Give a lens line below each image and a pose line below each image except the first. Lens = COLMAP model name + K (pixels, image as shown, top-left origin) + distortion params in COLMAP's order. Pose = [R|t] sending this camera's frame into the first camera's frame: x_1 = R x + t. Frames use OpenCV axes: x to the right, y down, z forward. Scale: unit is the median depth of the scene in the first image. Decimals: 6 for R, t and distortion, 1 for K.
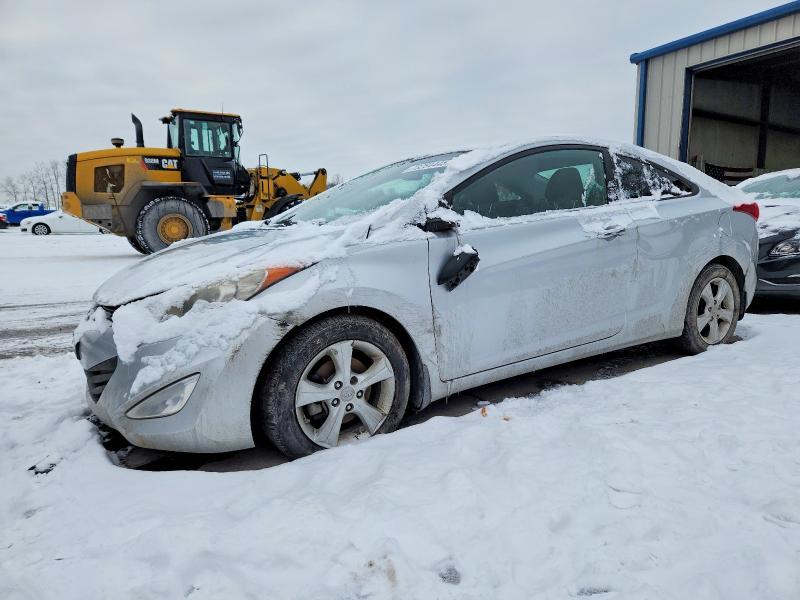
lens RADIAL K [[659.5, 0, 398.2], [0, 659.5, 302.9], [0, 0, 1]] dist [0.087552, -0.046550]
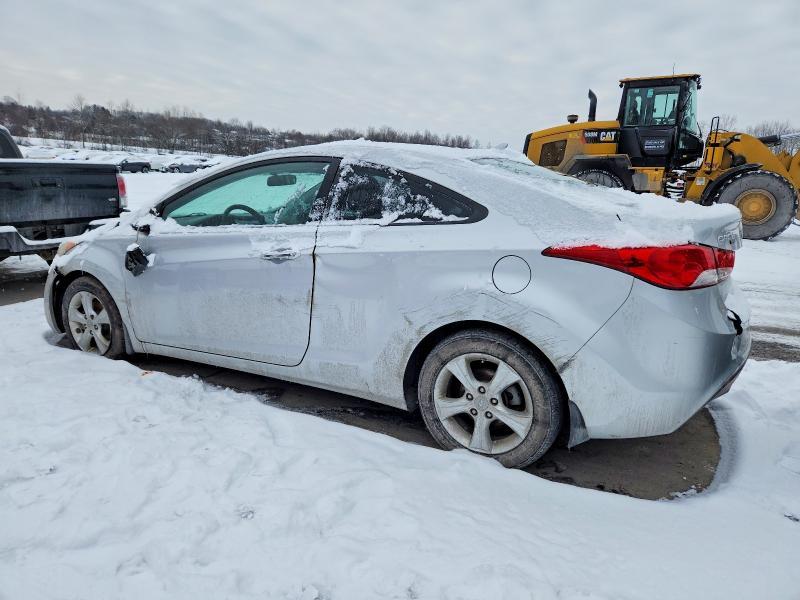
lens RADIAL K [[659.5, 0, 397.4], [0, 659.5, 300.0], [0, 0, 1]] dist [0.087552, -0.046550]
pose [[0.315424, 0.206852, -0.926132, 0.560544], [-0.129437, 0.976210, 0.173953, -0.102317], [0.940082, 0.065007, 0.334695, 0.384758]]
